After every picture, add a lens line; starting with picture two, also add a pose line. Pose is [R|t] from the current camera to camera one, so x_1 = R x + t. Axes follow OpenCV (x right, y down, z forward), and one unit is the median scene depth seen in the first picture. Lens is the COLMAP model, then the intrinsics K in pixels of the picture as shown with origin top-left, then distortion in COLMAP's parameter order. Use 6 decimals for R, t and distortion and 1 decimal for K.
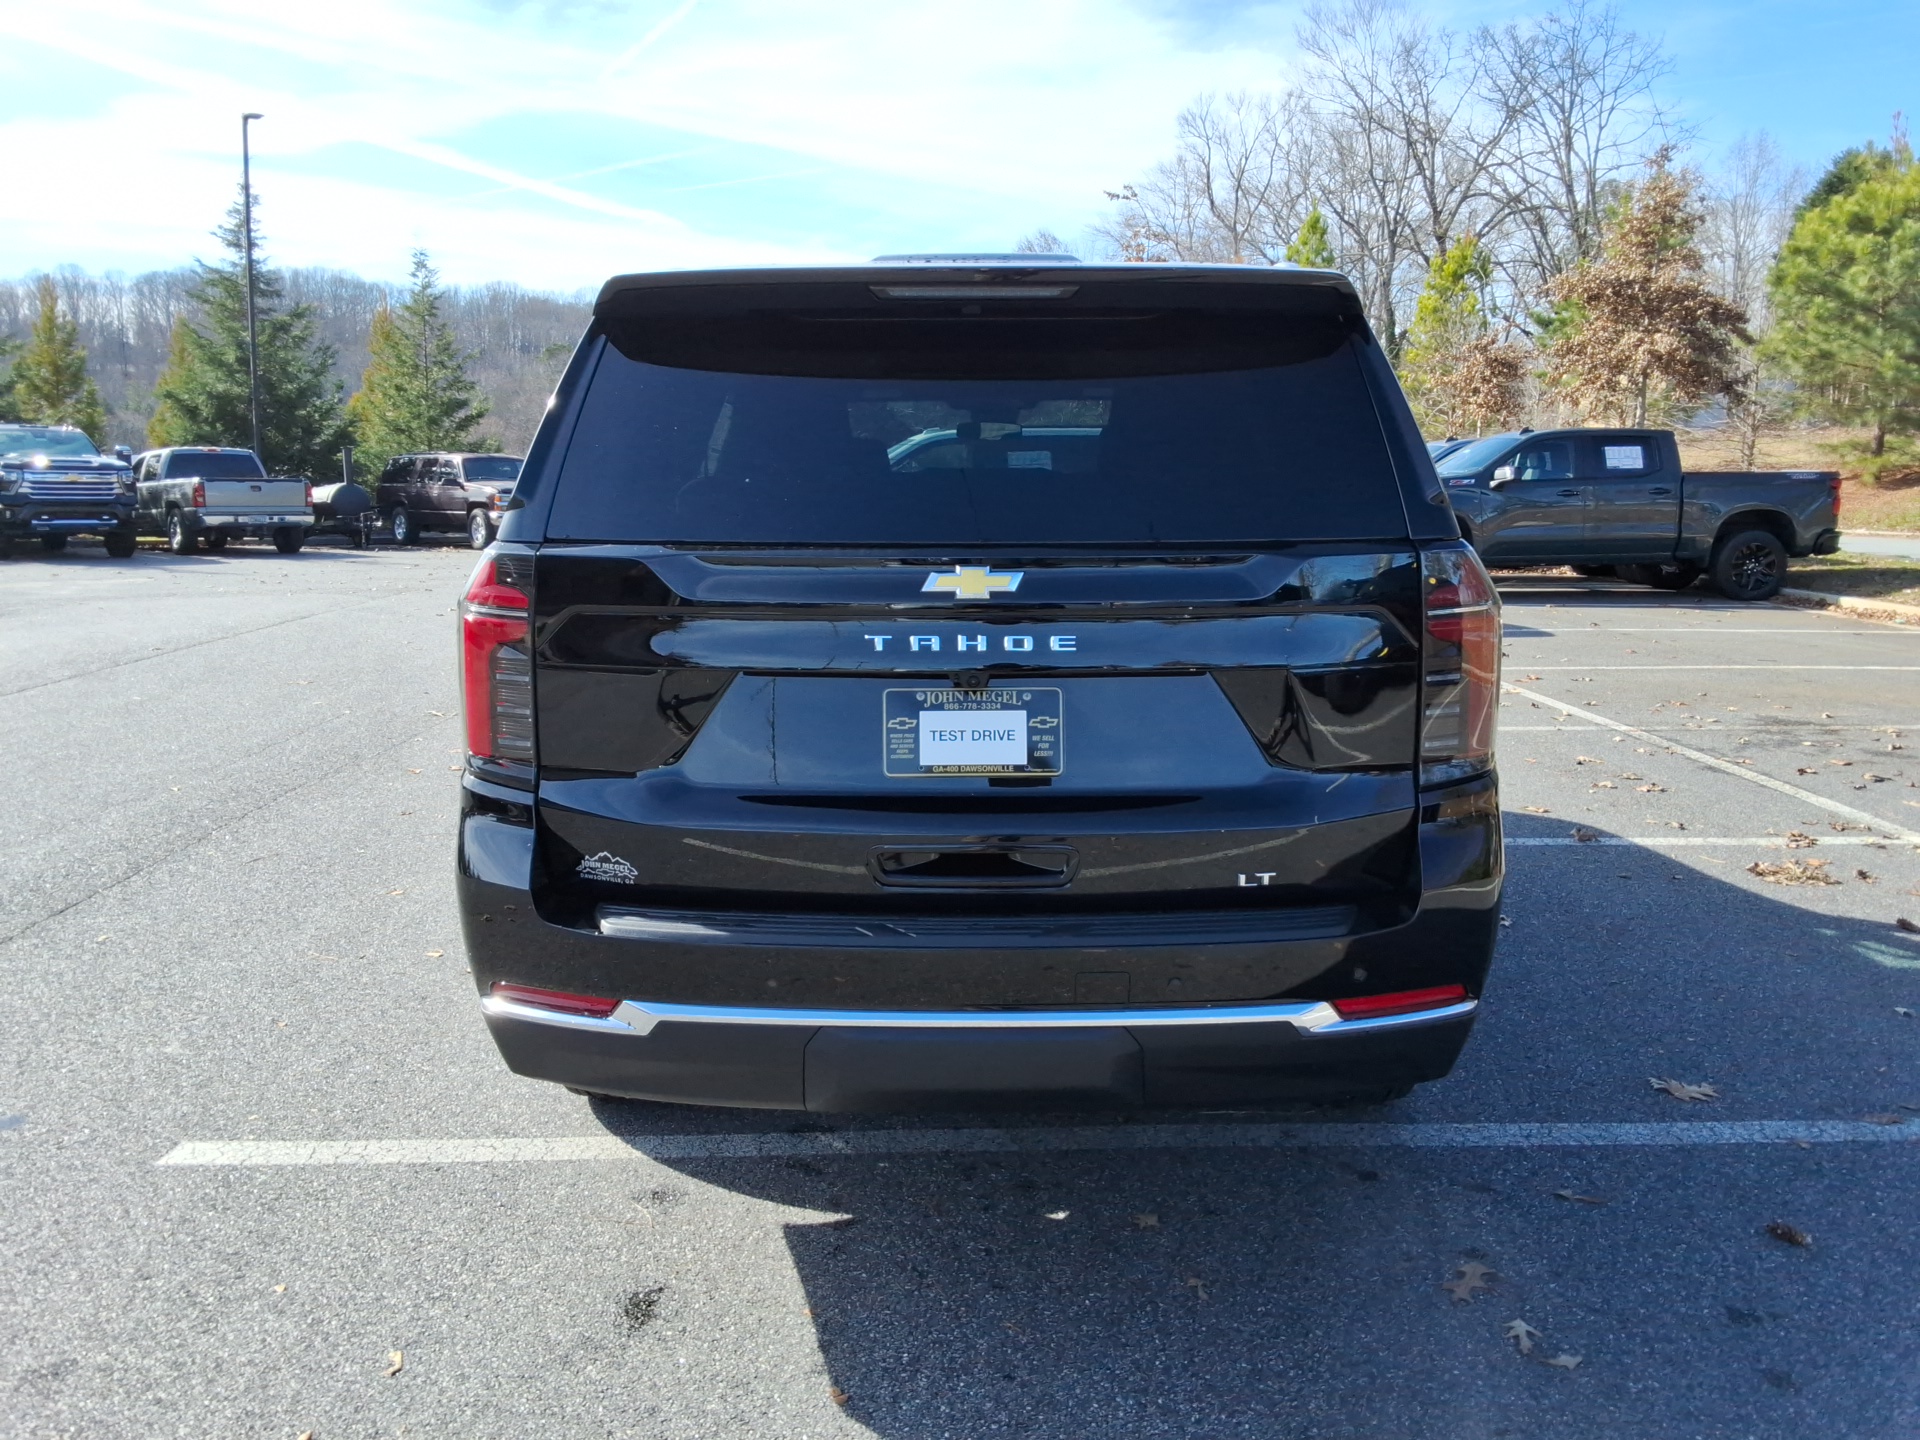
lens RADIAL K [[1543.5, 0, 970.8], [0, 1543.5, 685.5], [0, 0, 1]] dist [0.106793, -0.166003]
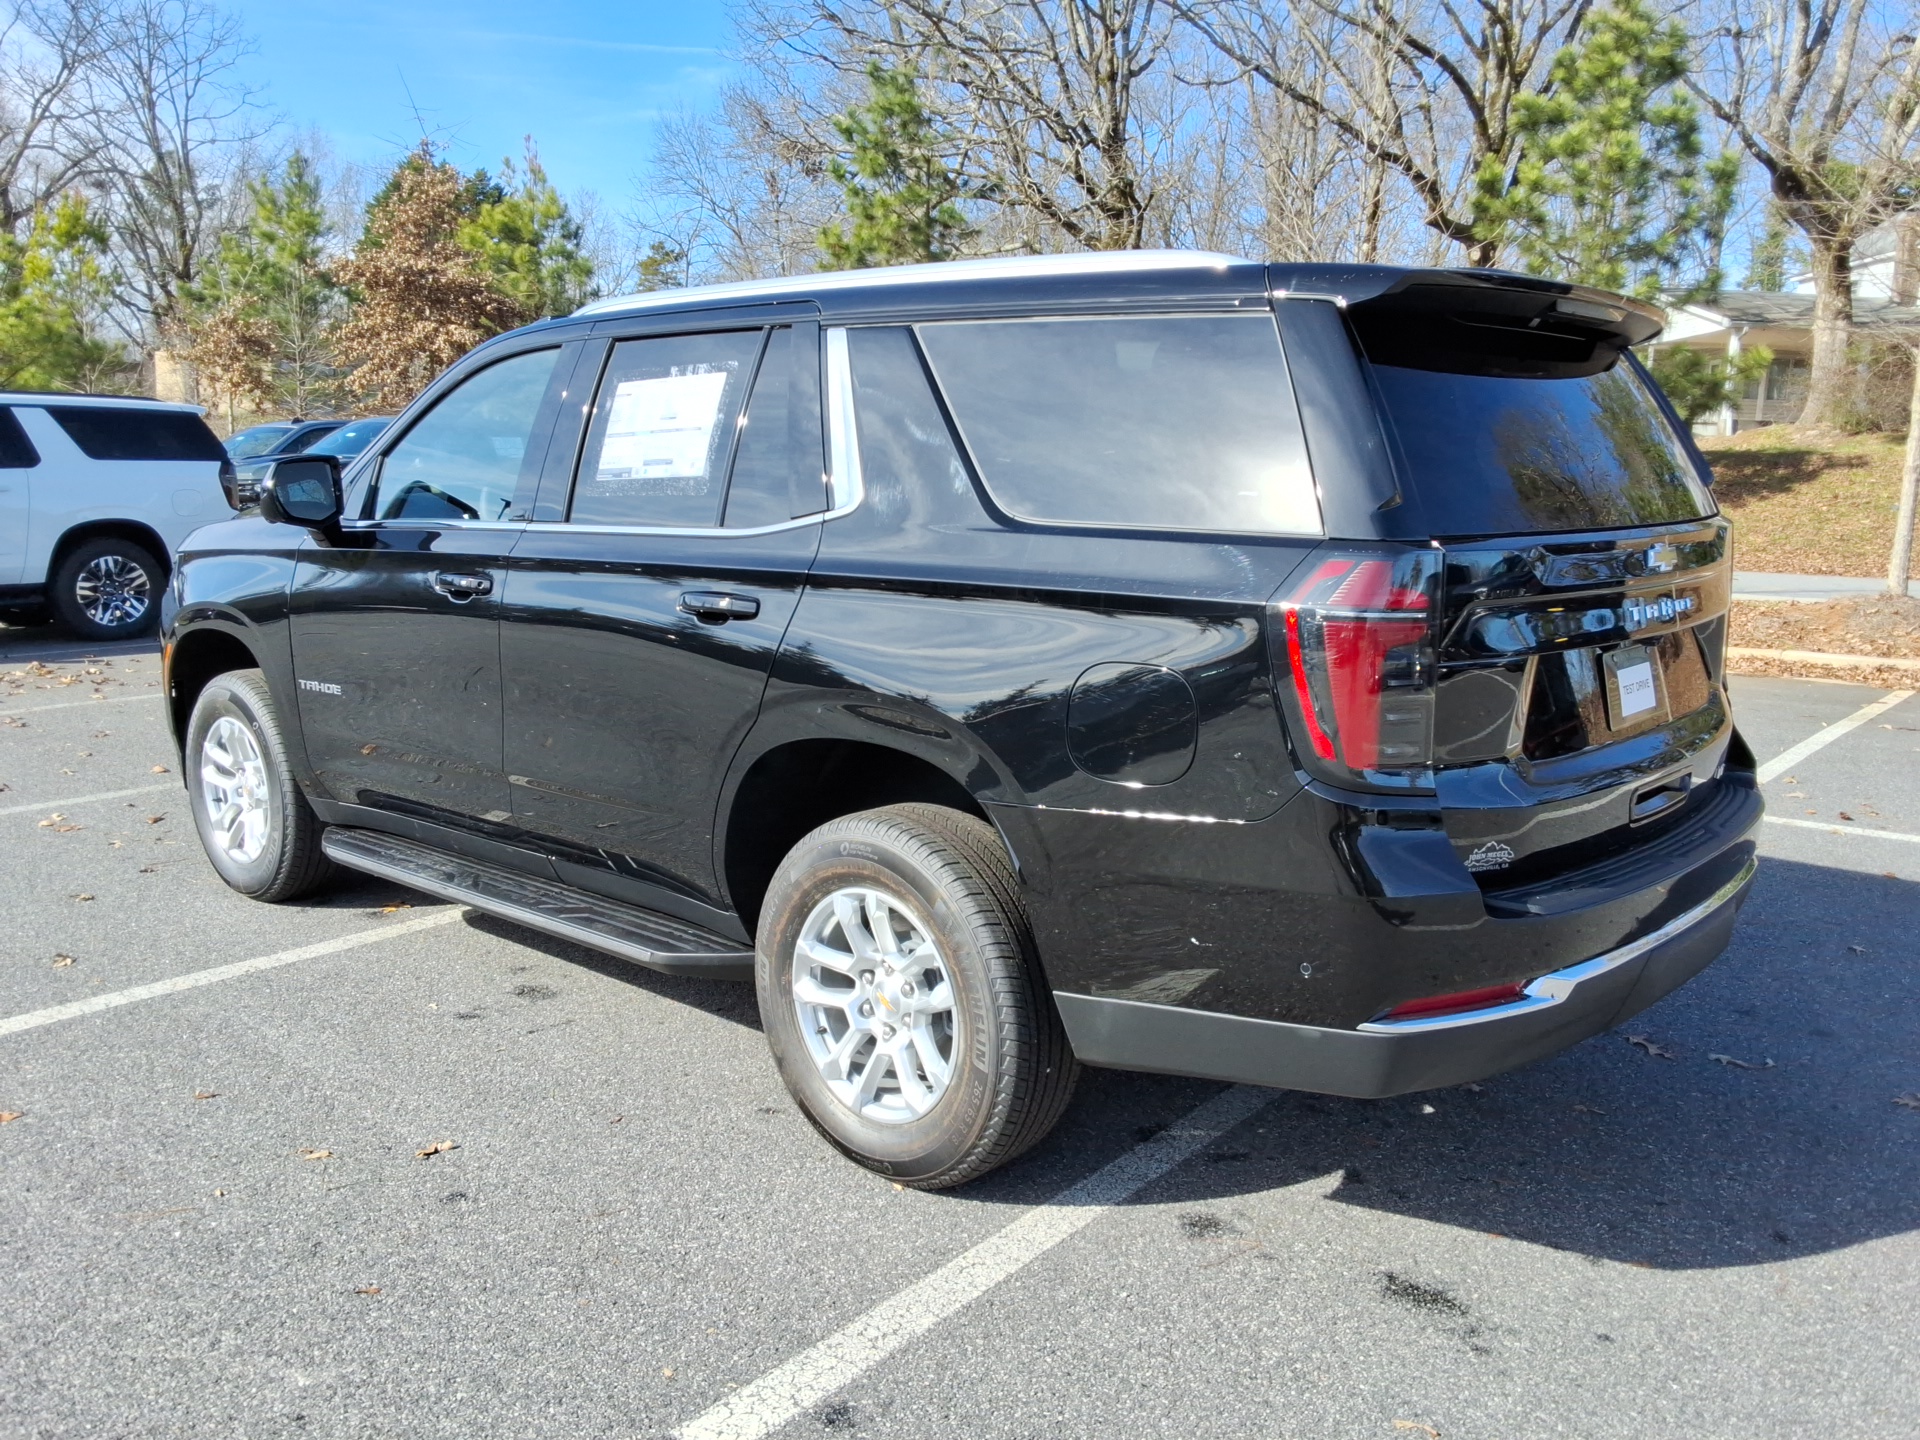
lens RADIAL K [[1543.5, 0, 970.8], [0, 1543.5, 685.5], [0, 0, 1]] dist [0.106793, -0.166003]
pose [[0.652123, -0.106960, 0.750530, -0.082697], [0.099107, 0.993529, 0.055478, -0.005799], [-0.751607, 0.038204, 0.658503, 0.039545]]
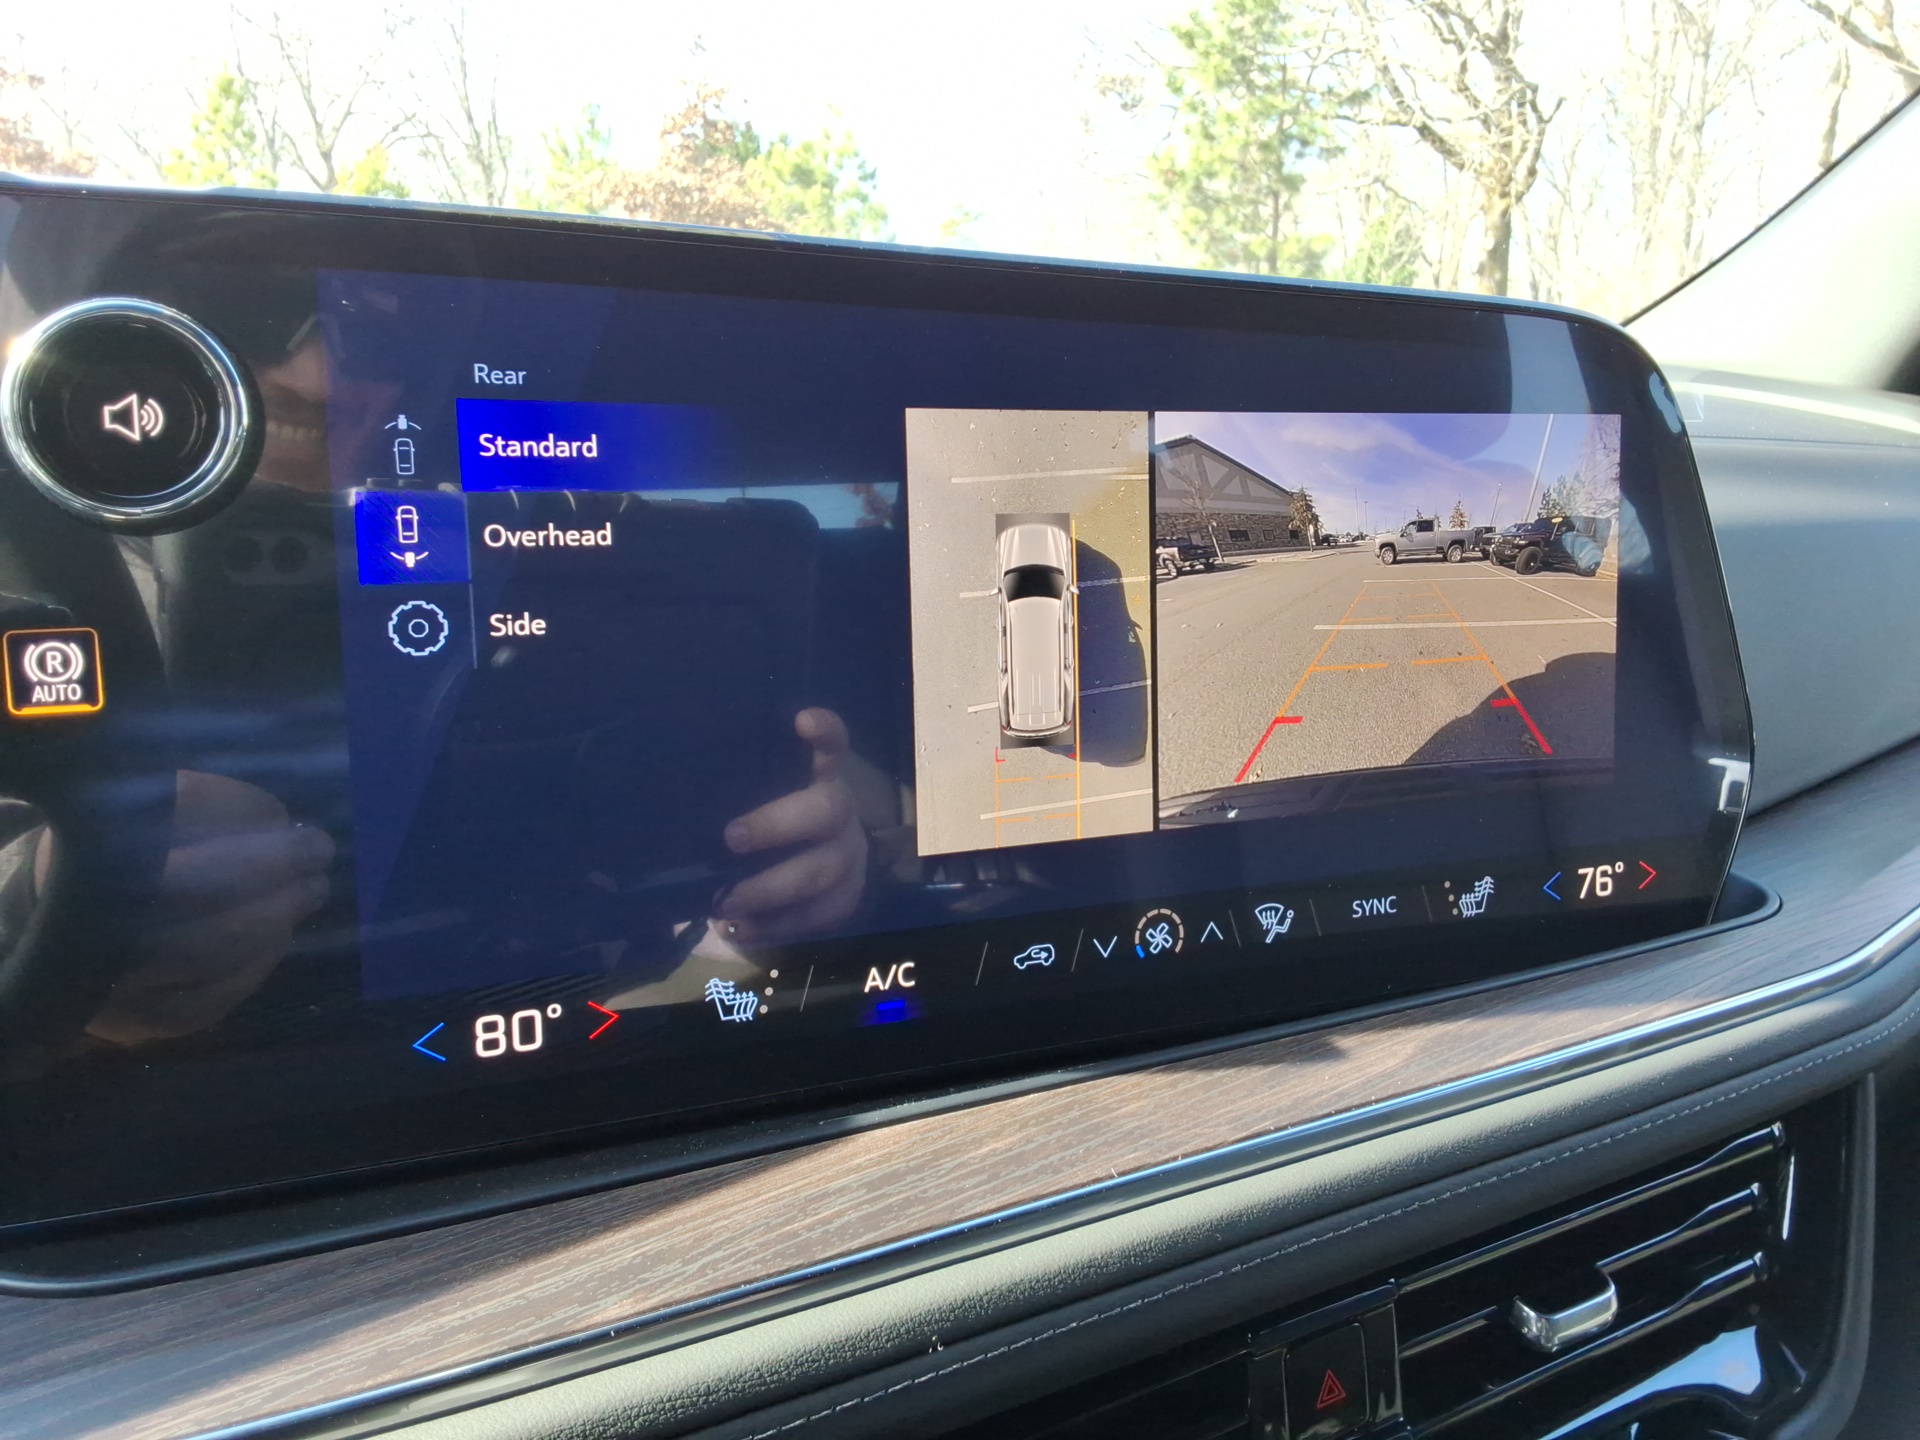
lens RADIAL K [[1543.5, 0, 970.8], [0, 1543.5, 685.5], [0, 0, 1]] dist [0.106793, -0.166003]
pose [[0.777106, -0.092869, 0.622480, -0.003205], [0.072855, 0.995678, 0.057595, -0.017069], [-0.625138, 0.000593, 0.780514, 0.147795]]
